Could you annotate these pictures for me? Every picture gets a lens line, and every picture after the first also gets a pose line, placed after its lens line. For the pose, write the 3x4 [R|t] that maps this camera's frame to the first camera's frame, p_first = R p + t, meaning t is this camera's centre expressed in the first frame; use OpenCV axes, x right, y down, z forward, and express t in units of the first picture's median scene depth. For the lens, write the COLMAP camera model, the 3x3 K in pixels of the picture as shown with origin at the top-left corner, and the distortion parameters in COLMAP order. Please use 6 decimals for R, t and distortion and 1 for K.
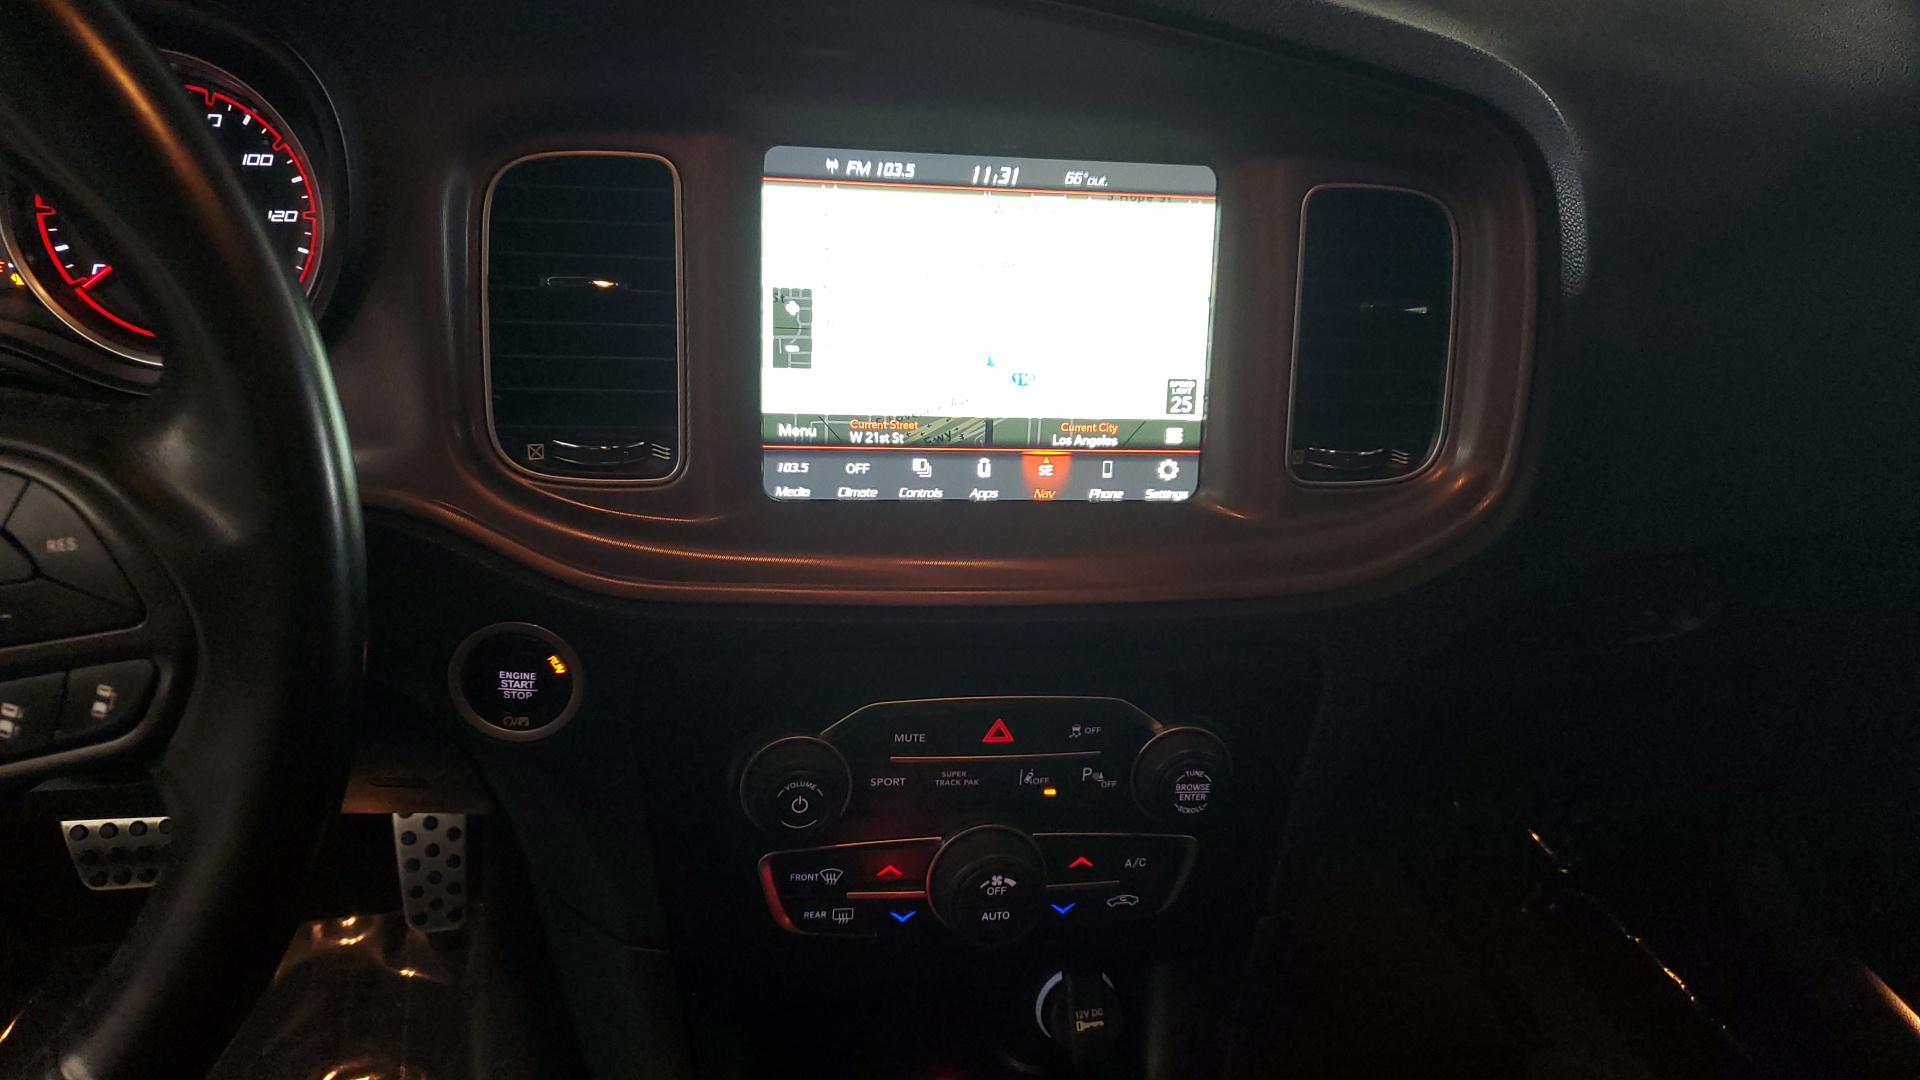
lens RADIAL K [[1514.4, 0, 976.0], [0, 1514.4, 535.0], [0, 0, 1]] dist [0.047014, -0.071218]
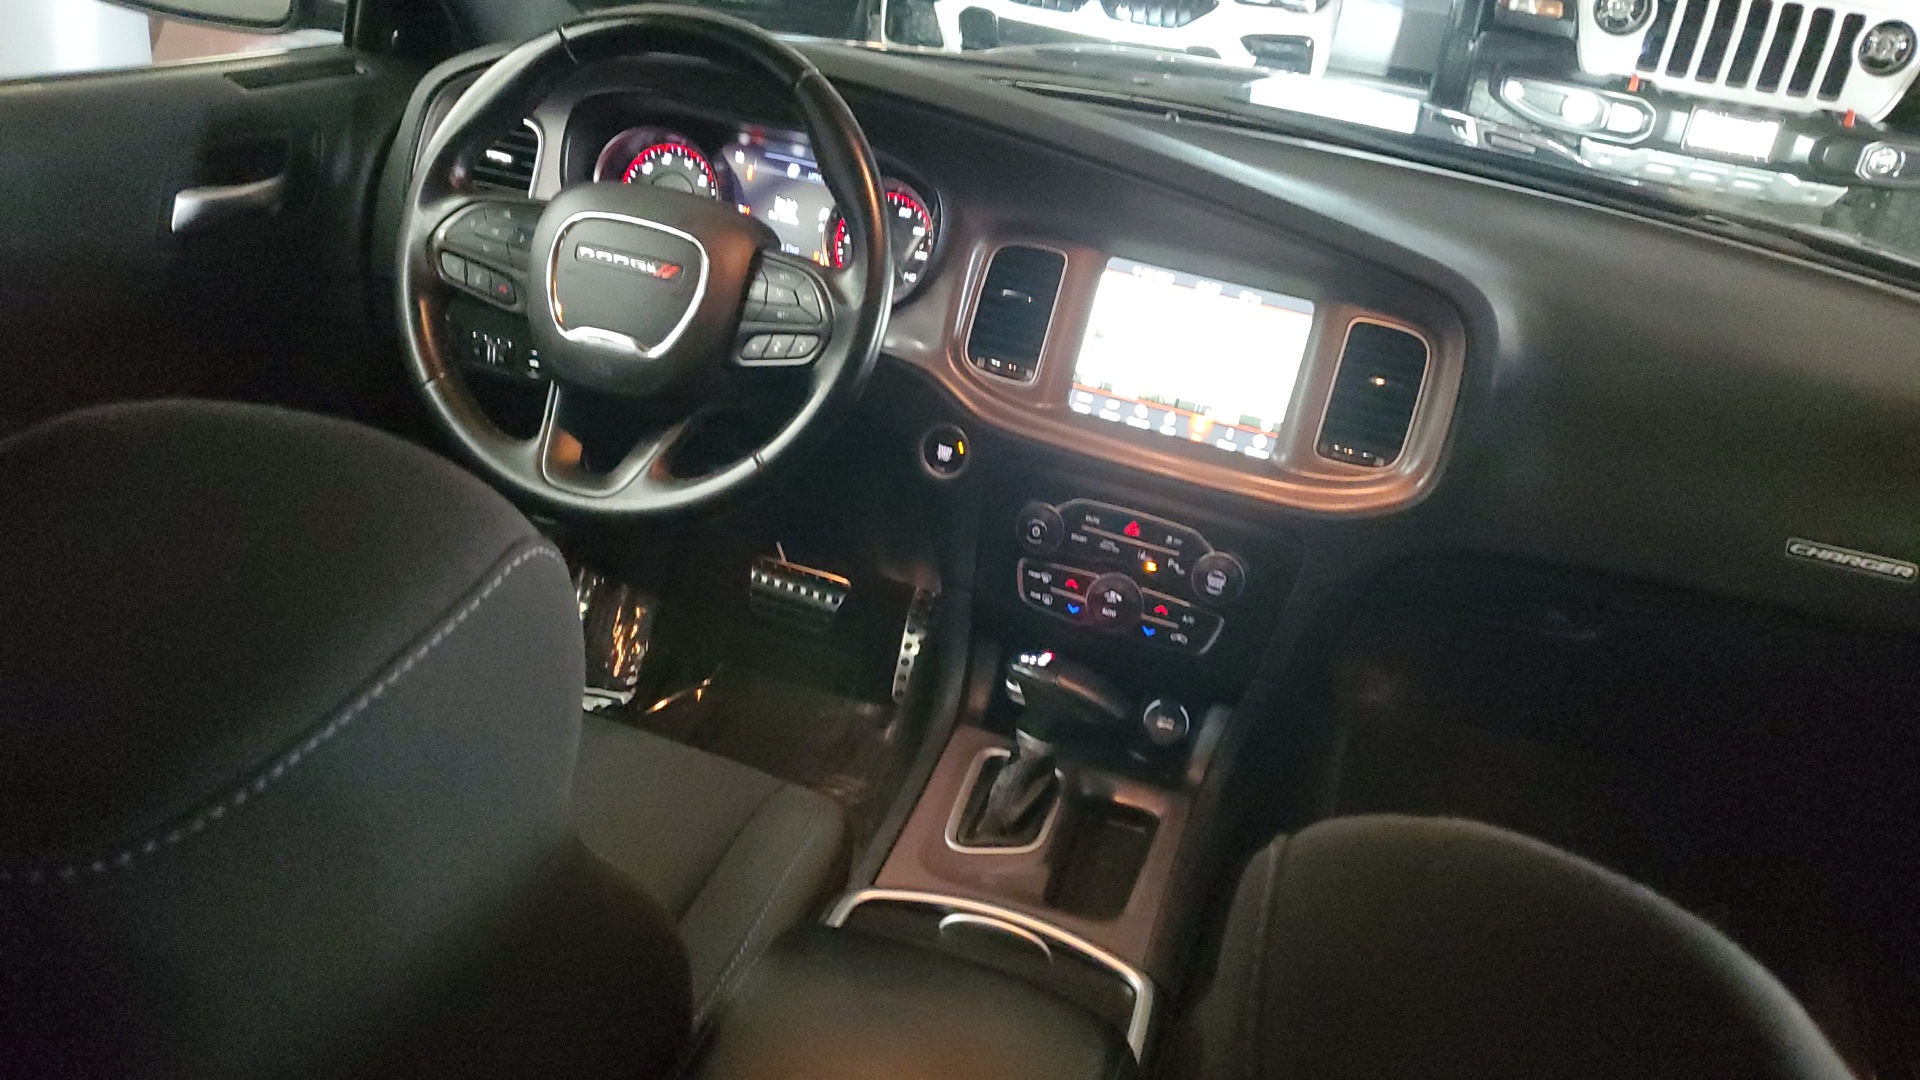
lens RADIAL K [[1514.4, 0, 975.3], [0, 1514.4, 537.4], [0, 0, 1]] dist [0.047014, -0.071218]
pose [[0.874432, 0.232543, -0.425784, 0.724149], [-0.299822, 0.949006, -0.097443, 0.411374], [0.381412, 0.212867, 0.899562, -0.998683]]
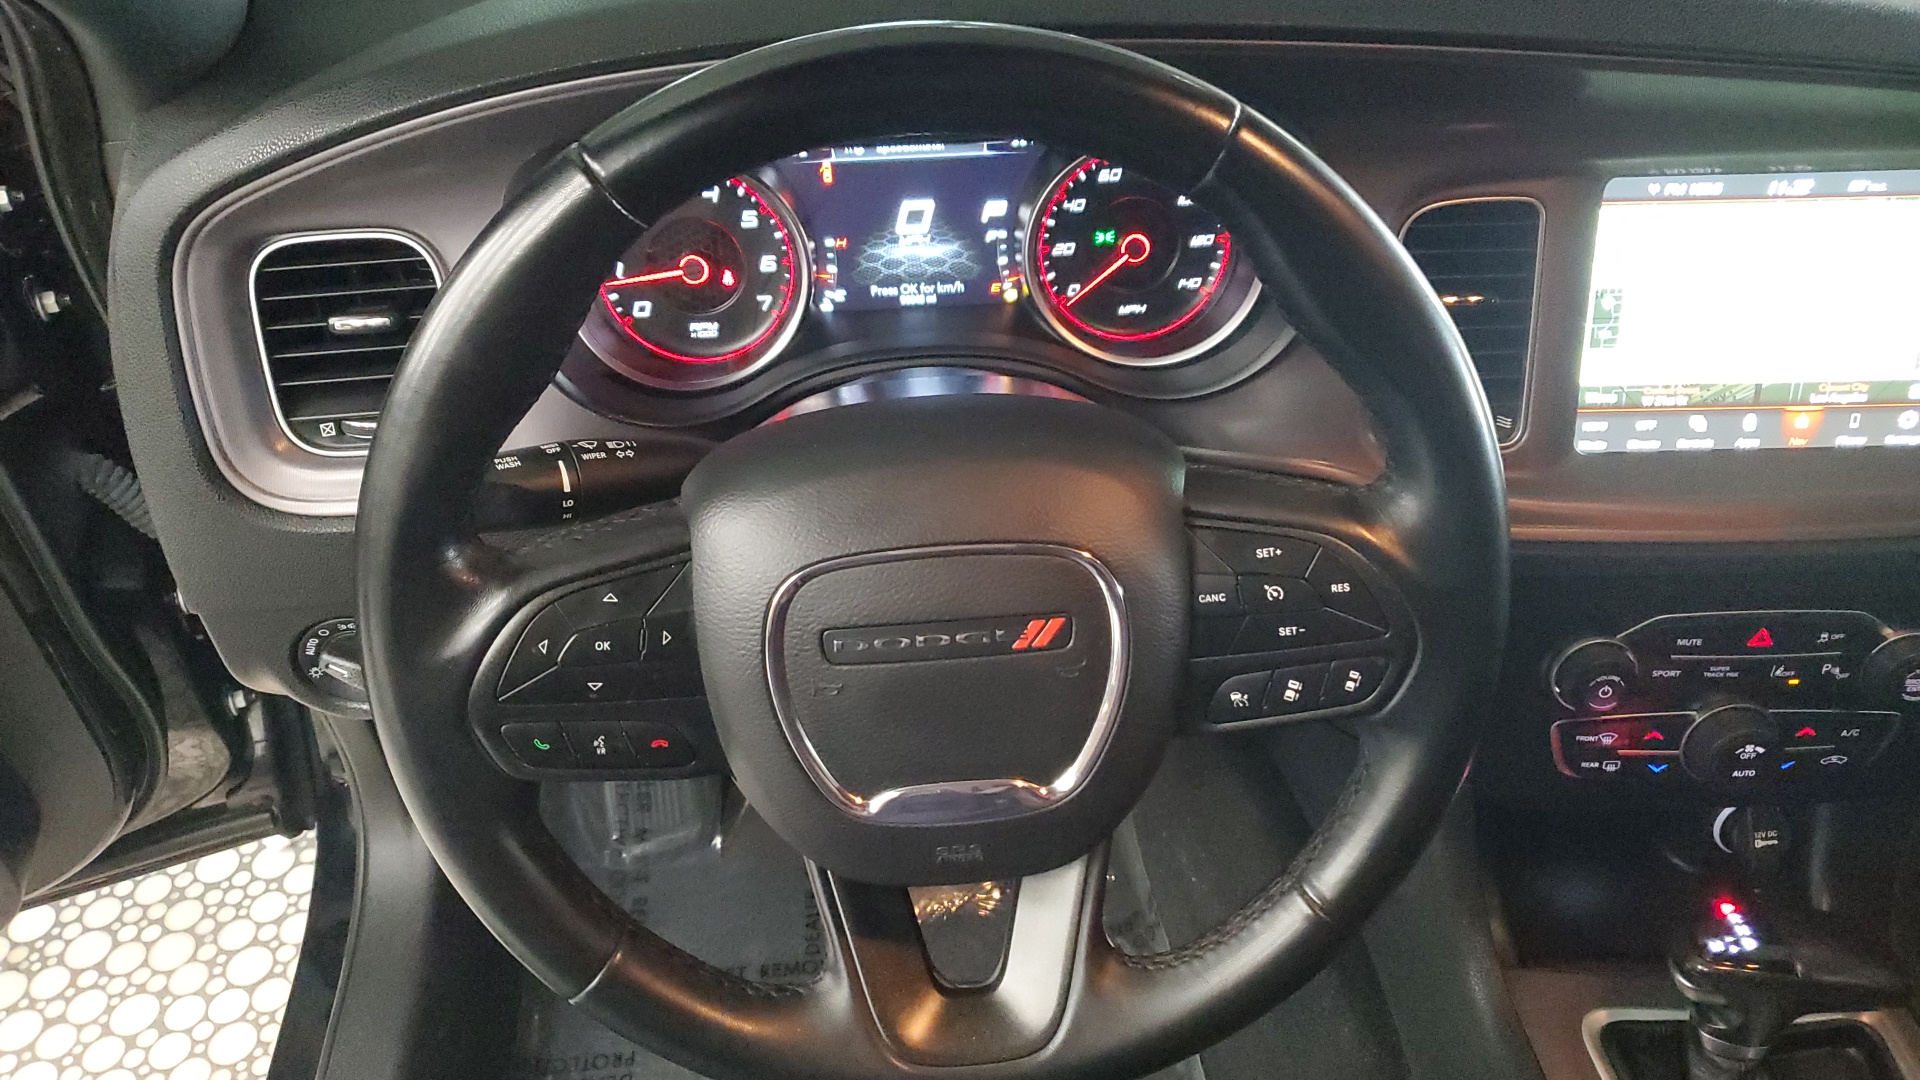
lens RADIAL K [[1514.4, 0, 965.6], [0, 1514.4, 529.9], [0, 0, 1]] dist [0.047014, -0.071218]
pose [[0.981783, 0.015375, -0.189381, -0.391694], [0.019380, 0.983419, 0.180311, -0.198242], [0.189013, -0.180697, 0.965206, -0.336531]]
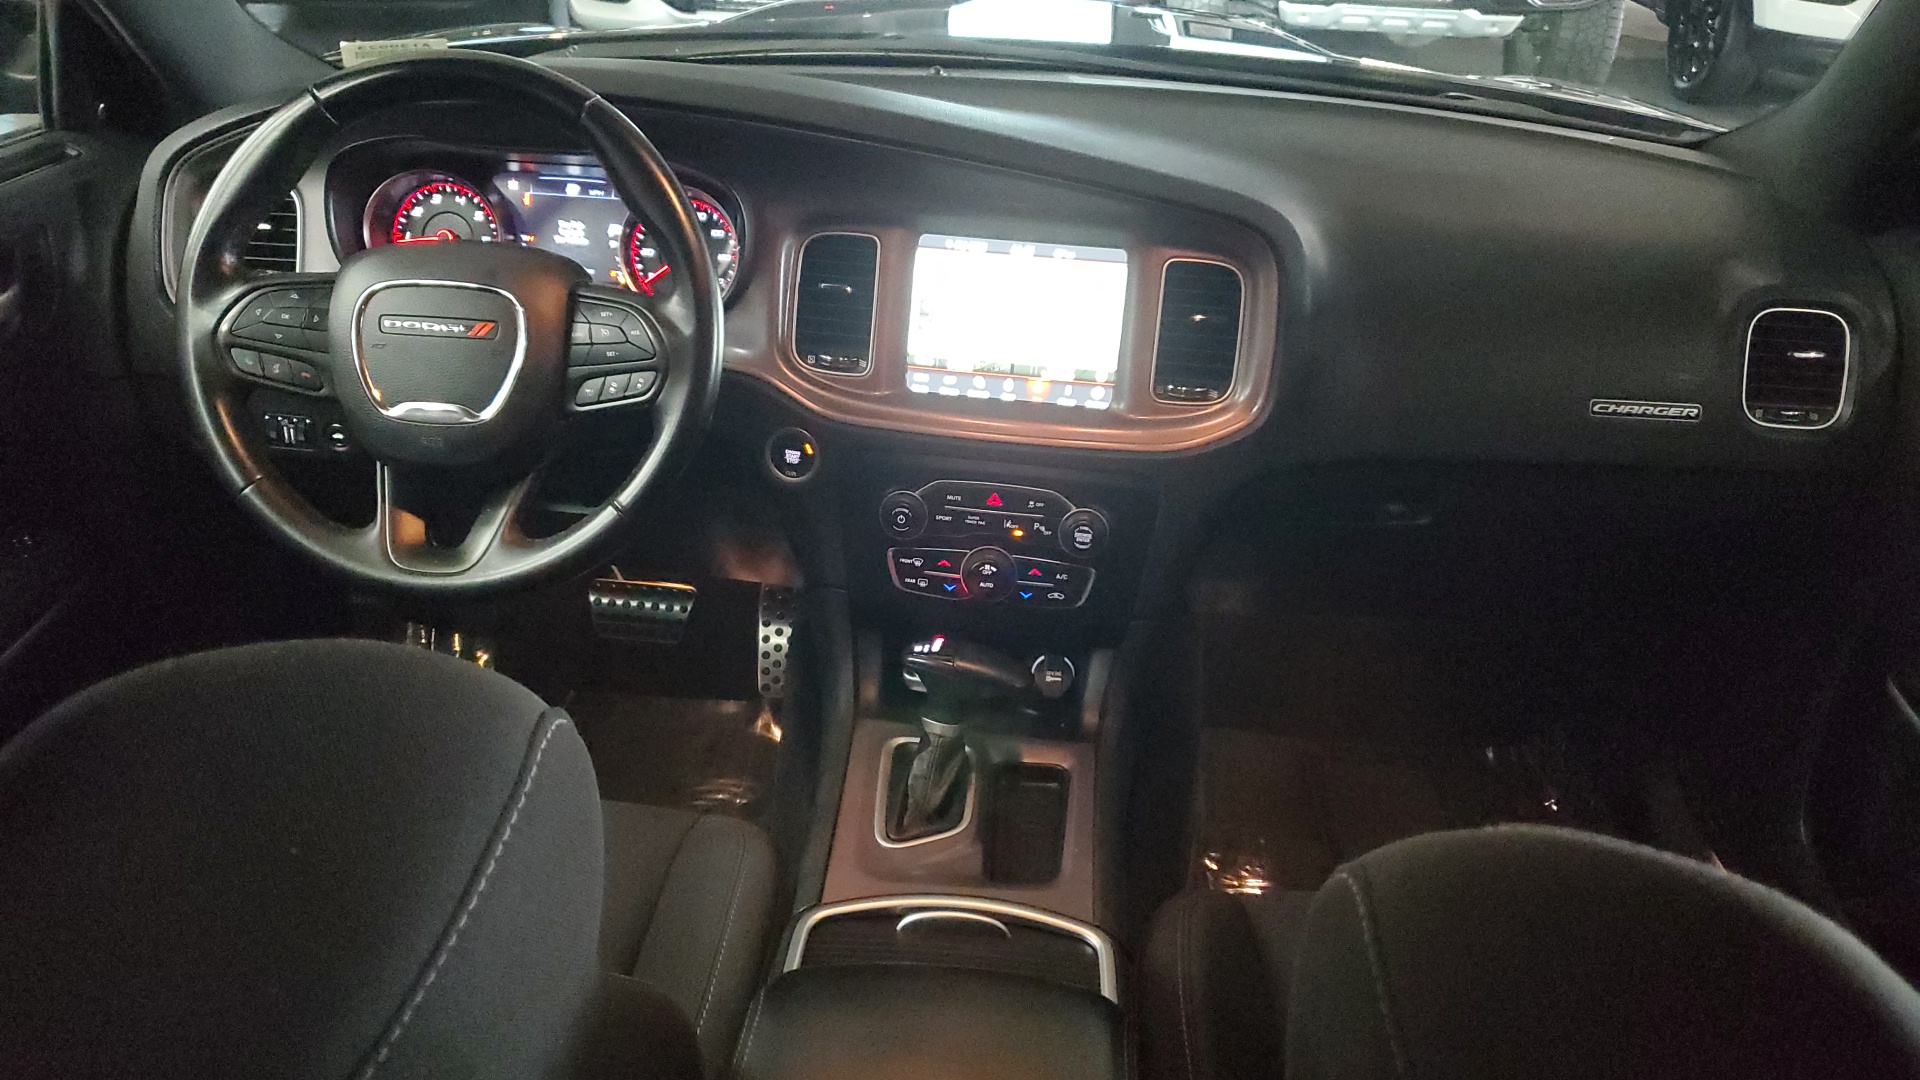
lens RADIAL K [[1514.4, 0, 978.3], [0, 1514.4, 548.9], [0, 0, 1]] dist [0.047014, -0.071218]
pose [[0.956949, 0.083932, -0.277856, 0.593718], [-0.106629, 0.991999, -0.067583, 0.344441], [0.269960, 0.094301, 0.958243, -1.071384]]
